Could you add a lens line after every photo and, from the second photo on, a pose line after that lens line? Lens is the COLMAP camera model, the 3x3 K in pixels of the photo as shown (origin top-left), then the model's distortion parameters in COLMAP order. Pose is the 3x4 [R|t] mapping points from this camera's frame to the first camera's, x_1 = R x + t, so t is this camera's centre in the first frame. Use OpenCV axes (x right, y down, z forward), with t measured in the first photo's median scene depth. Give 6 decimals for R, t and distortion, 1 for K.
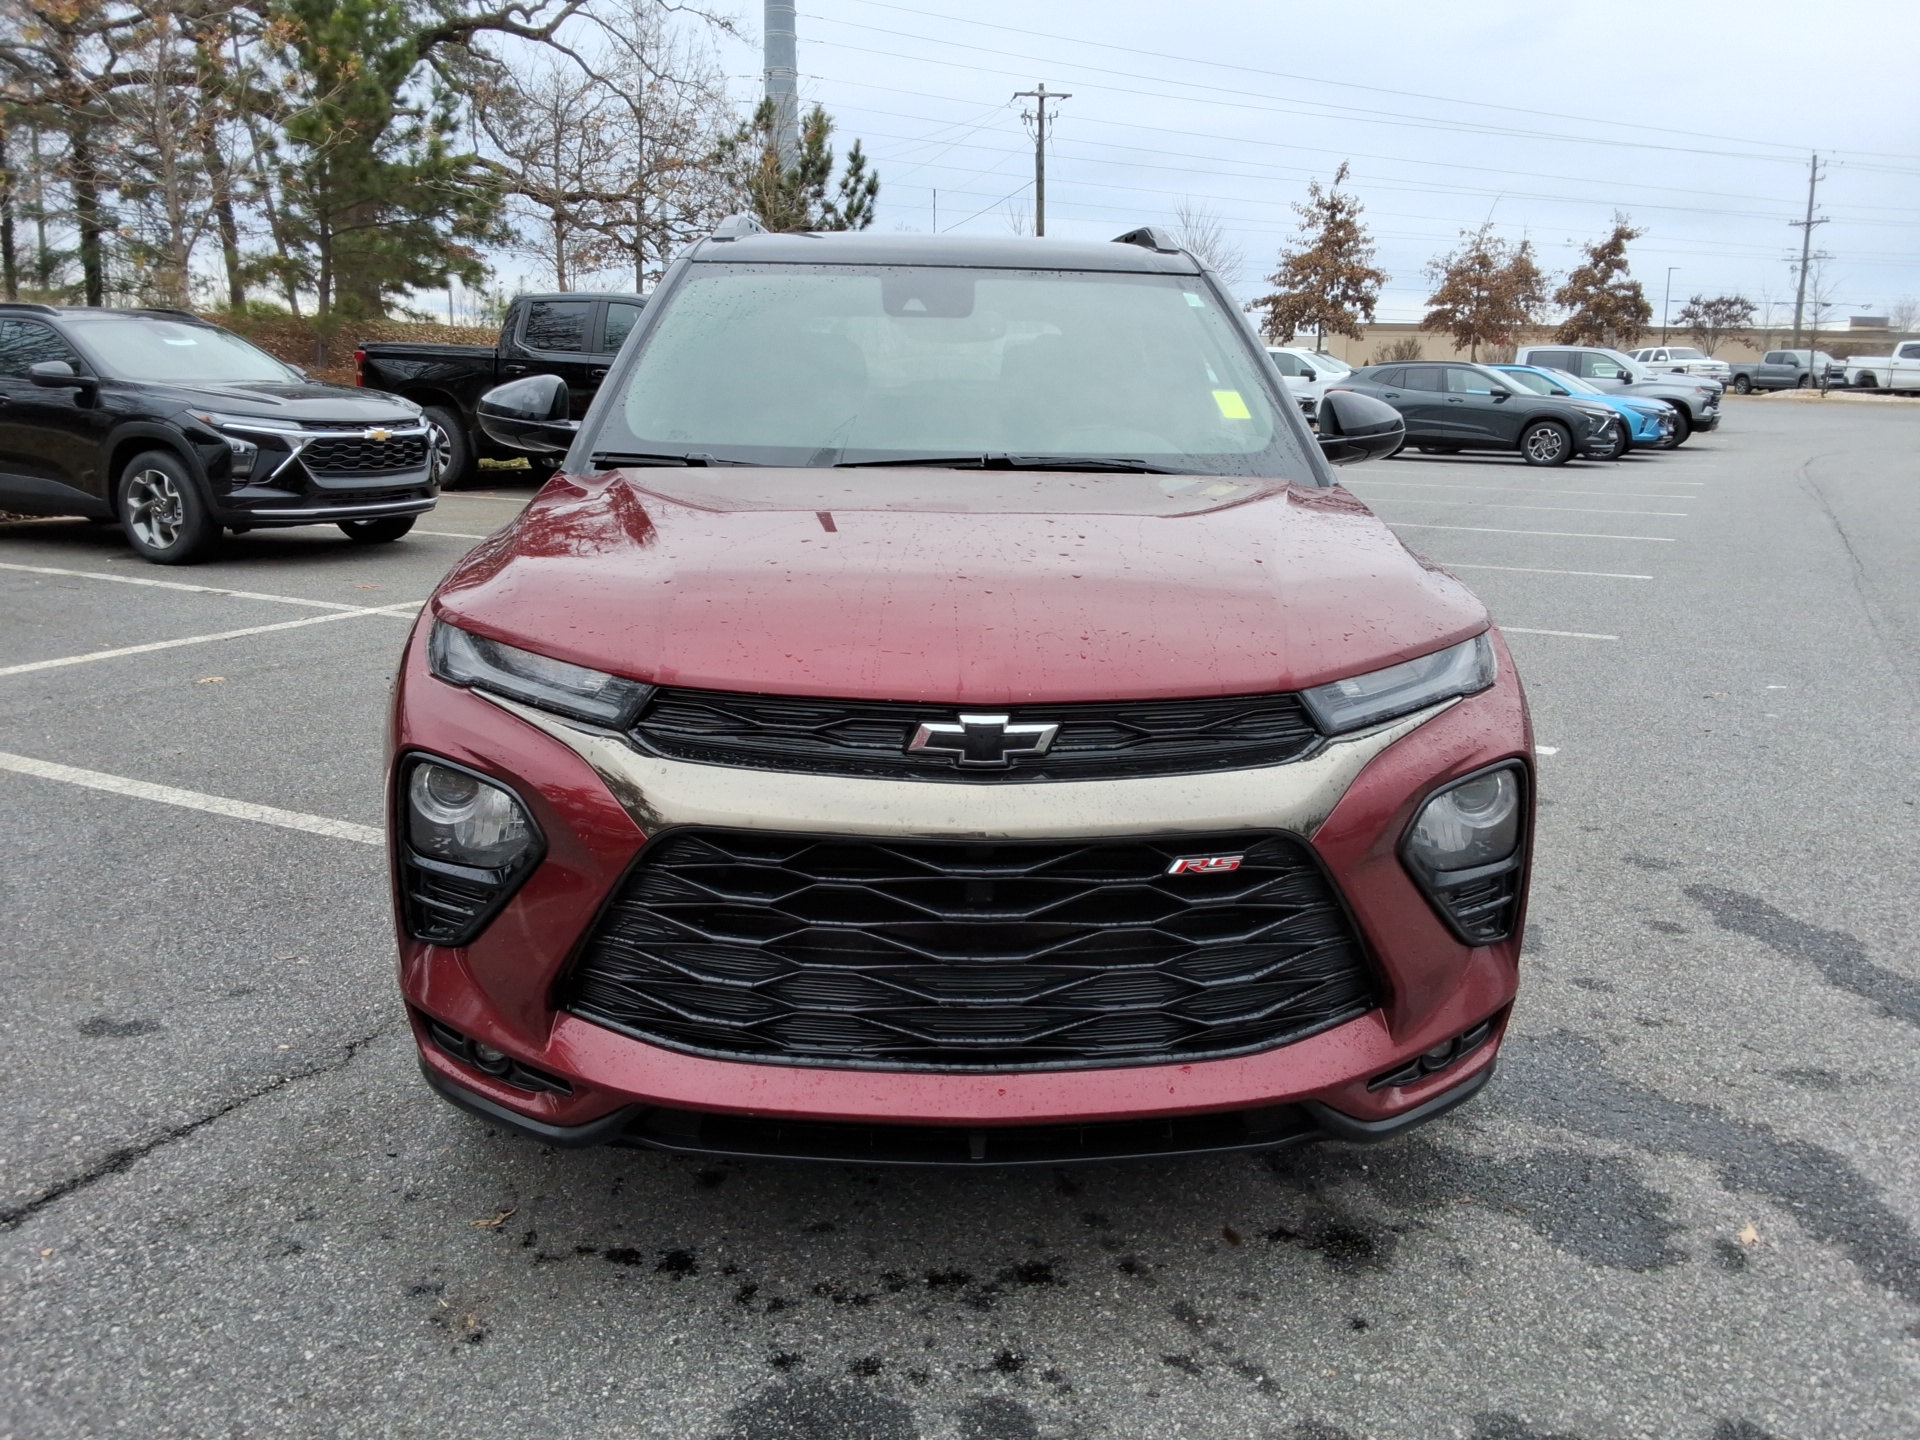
lens RADIAL K [[1539.0, 0, 957.5], [0, 1539.0, 719.3], [0, 0, 1]] dist [0.068355, -0.095682]
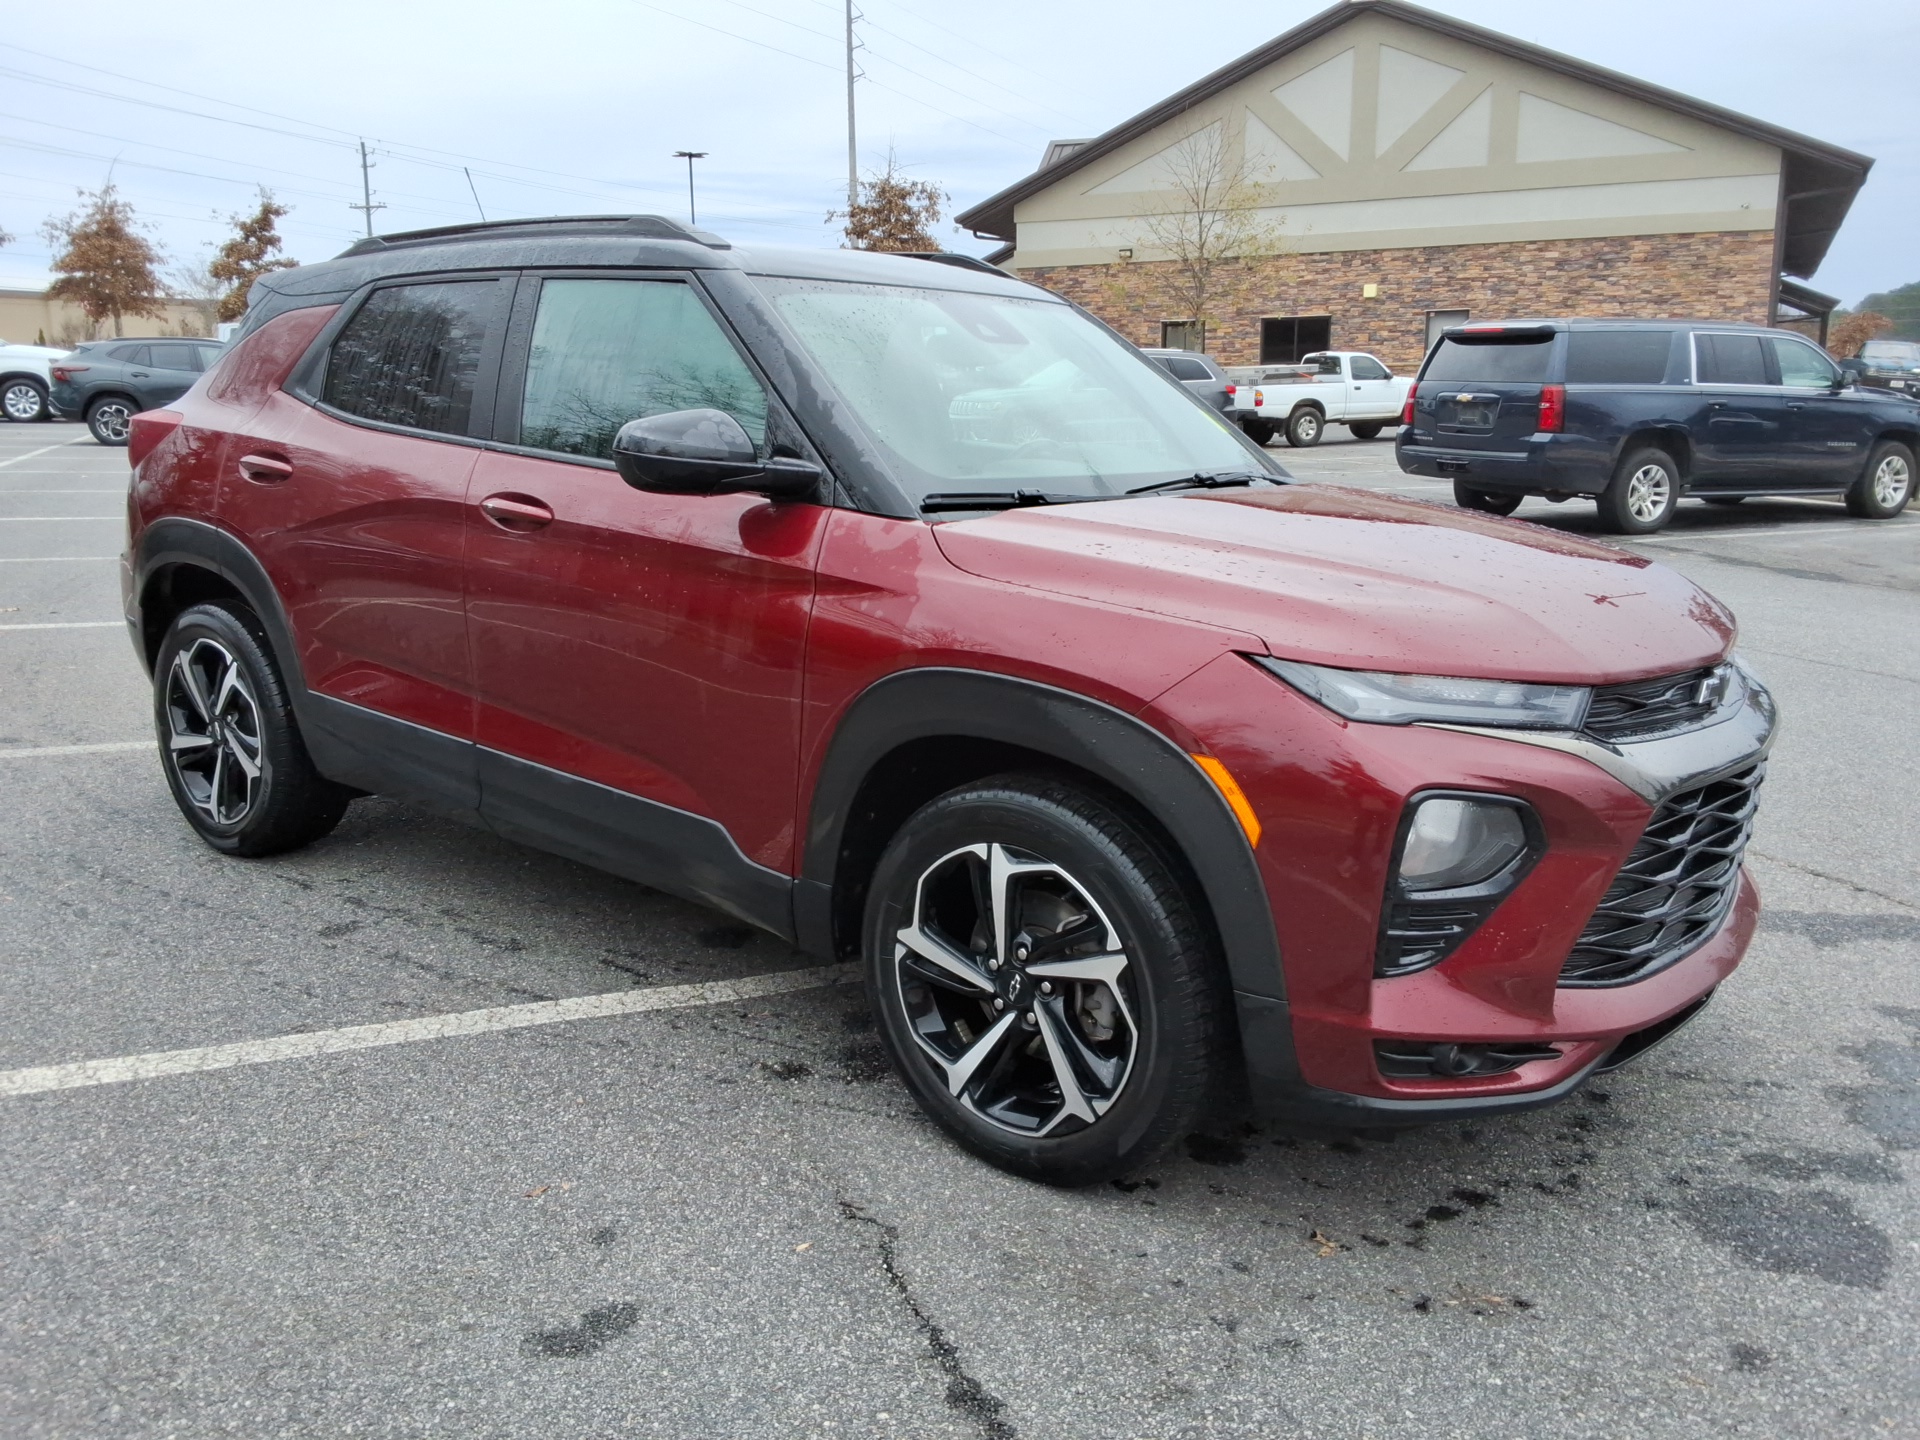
lens RADIAL K [[1539.0, 0, 974.4], [0, 1539.0, 728.3], [0, 0, 1]] dist [0.068355, -0.095682]
pose [[0.647070, -0.171821, 0.742818, -1.177690], [0.155922, 0.983506, 0.091671, -0.146890], [-0.746317, 0.056505, 0.663188, 0.485236]]
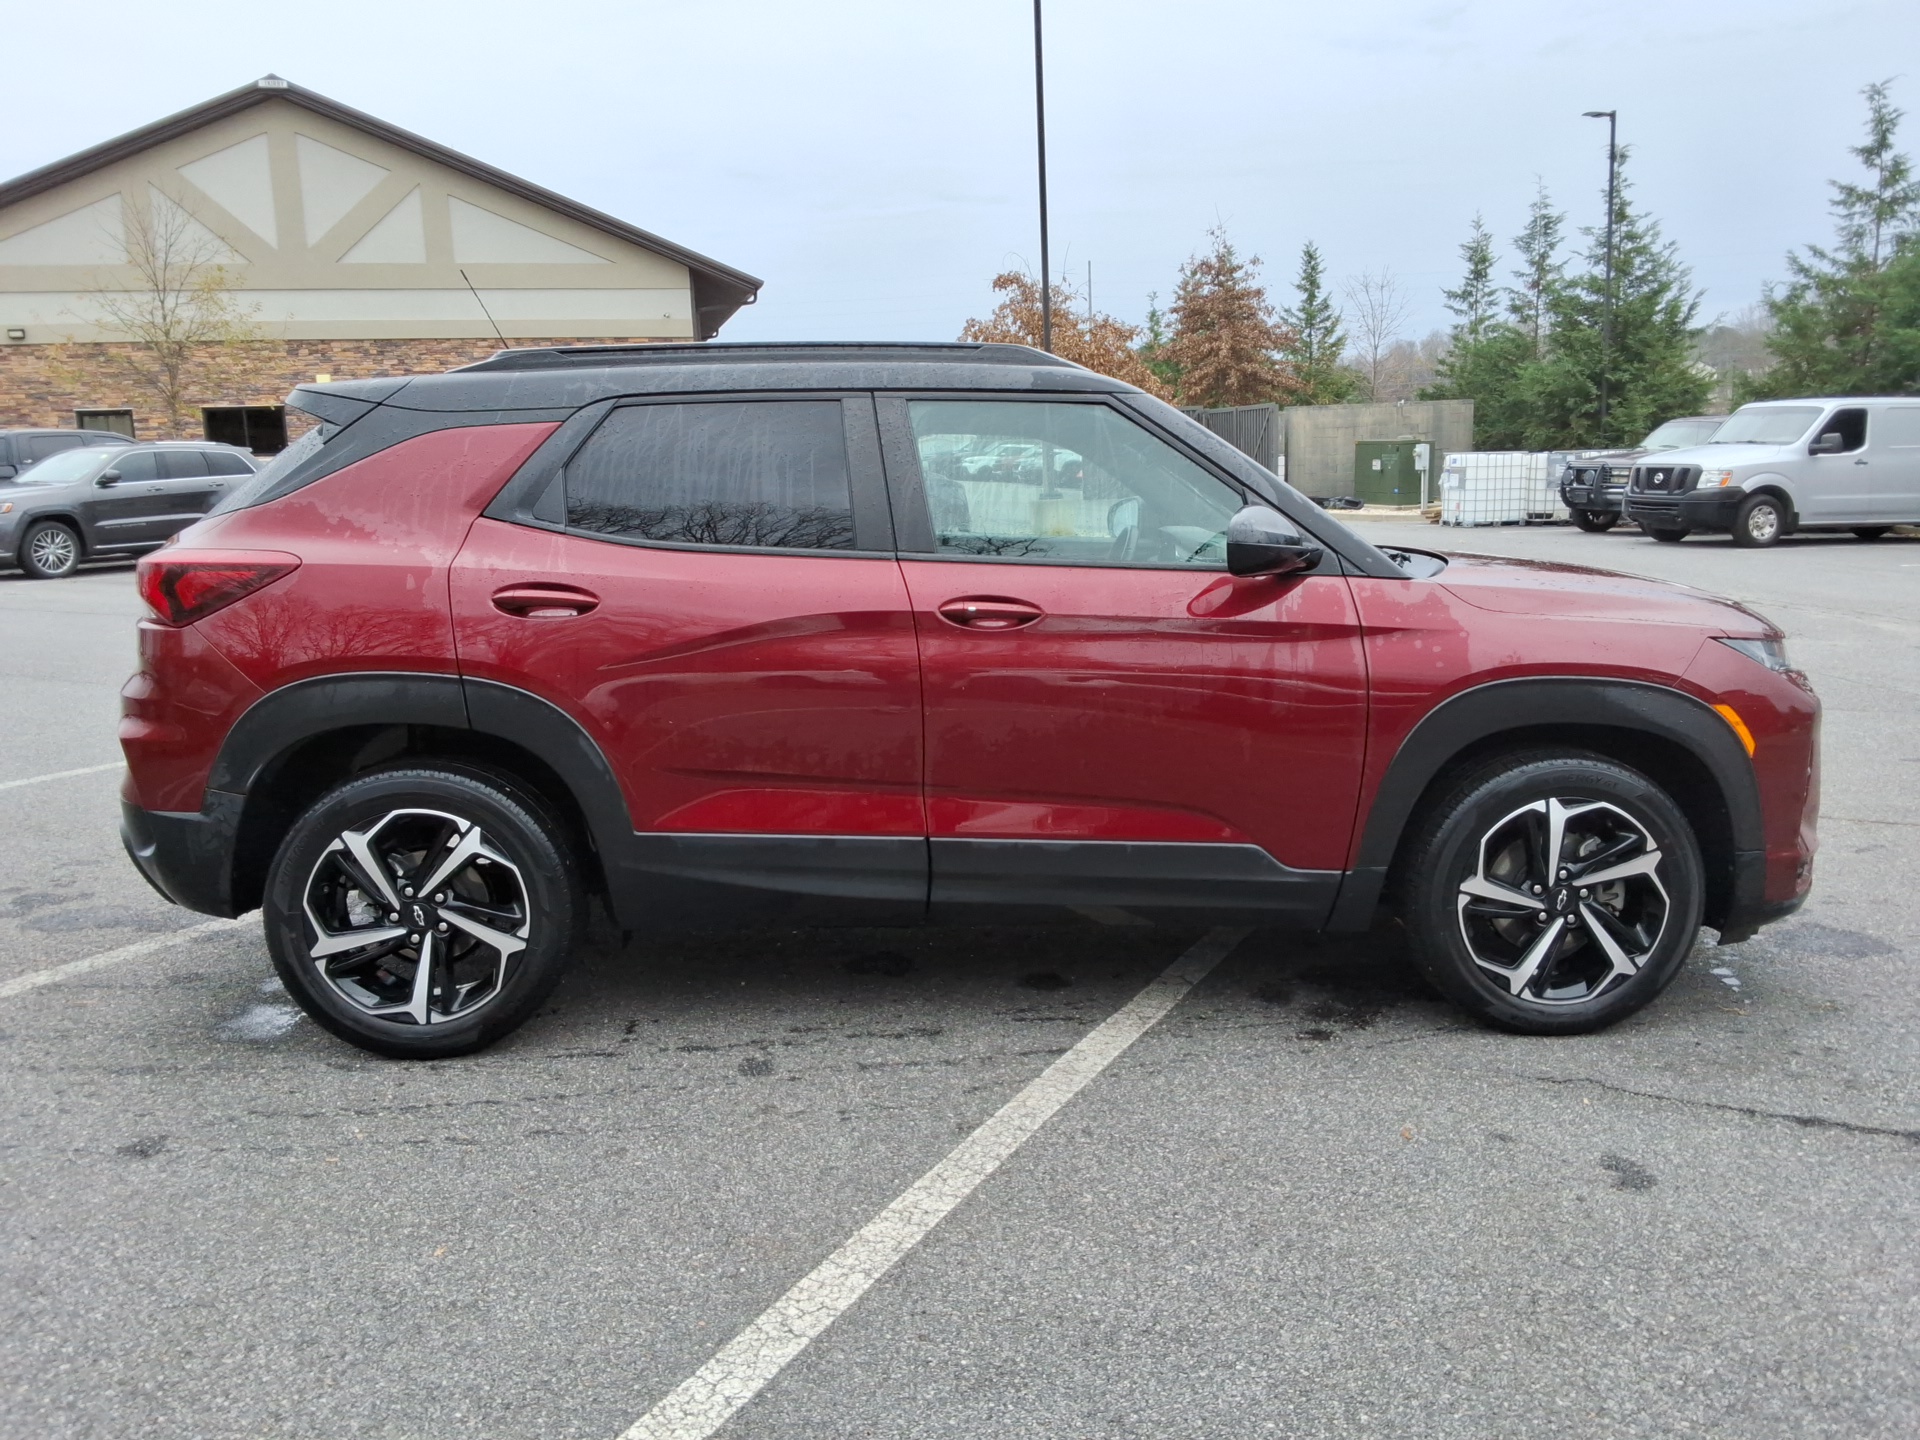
lens RADIAL K [[1539.0, 0, 974.9], [0, 1539.0, 730.0], [0, 0, 1]] dist [0.068355, -0.095682]
pose [[-0.012492, -0.179725, 0.983638, -1.632989], [0.222799, 0.958484, 0.177959, -0.334348], [-0.974784, 0.221376, 0.028069, 1.278598]]
